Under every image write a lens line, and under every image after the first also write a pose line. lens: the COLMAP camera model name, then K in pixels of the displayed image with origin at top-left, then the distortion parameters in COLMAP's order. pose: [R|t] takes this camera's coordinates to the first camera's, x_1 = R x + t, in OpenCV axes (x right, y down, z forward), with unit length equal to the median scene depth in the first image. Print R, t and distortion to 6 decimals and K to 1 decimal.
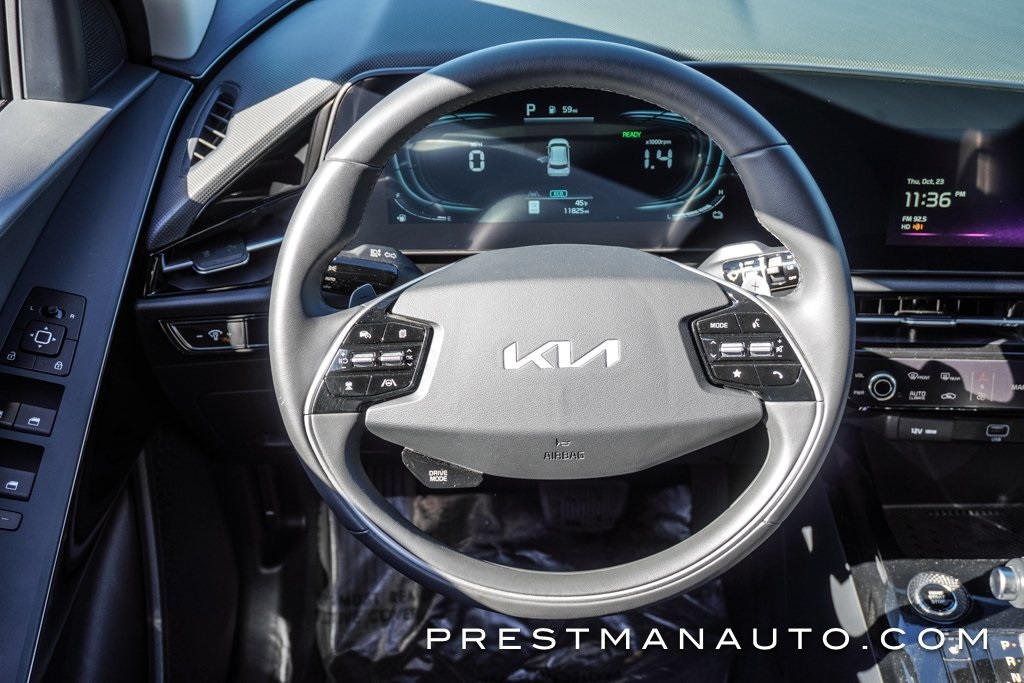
lens RADIAL K [[1196.6, 0, 519.9], [0, 1196.6, 346.8], [0, 0, 1]] dist [0.010734, 0.000000]
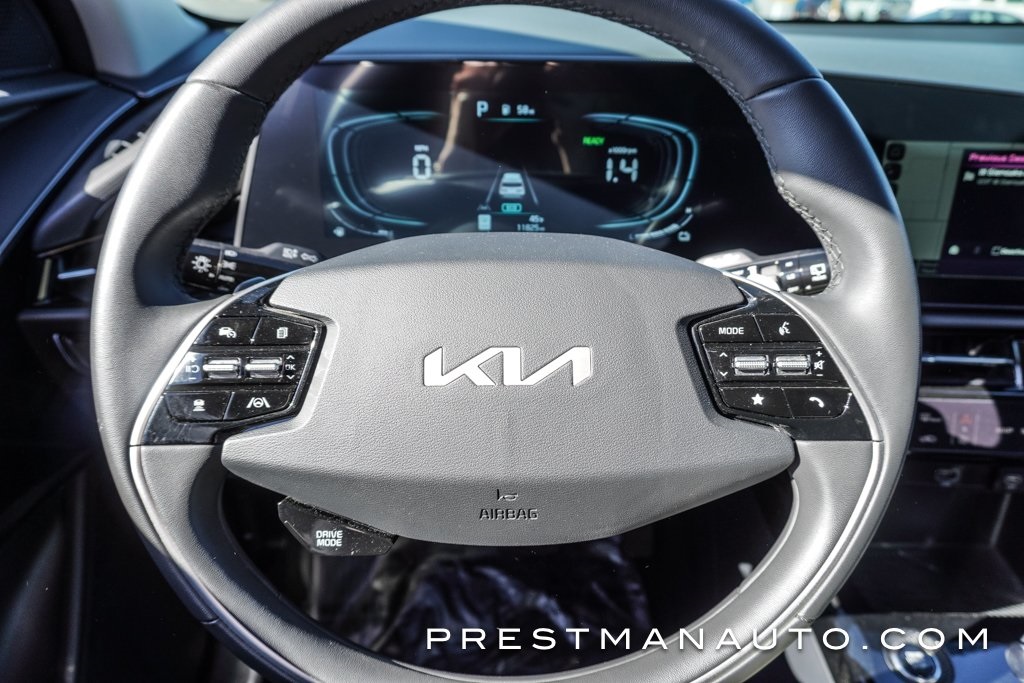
lens RADIAL K [[683.4, 0, 511.1], [0, 683.4, 343.6], [0, 0, 1]] dist [-0.037525, 0.029677]
pose [[0.999482, 0.022476, 0.023017, 0.022804], [-0.020119, 0.994988, -0.097952, 0.026650], [-0.025104, 0.097438, 0.994925, 0.505312]]
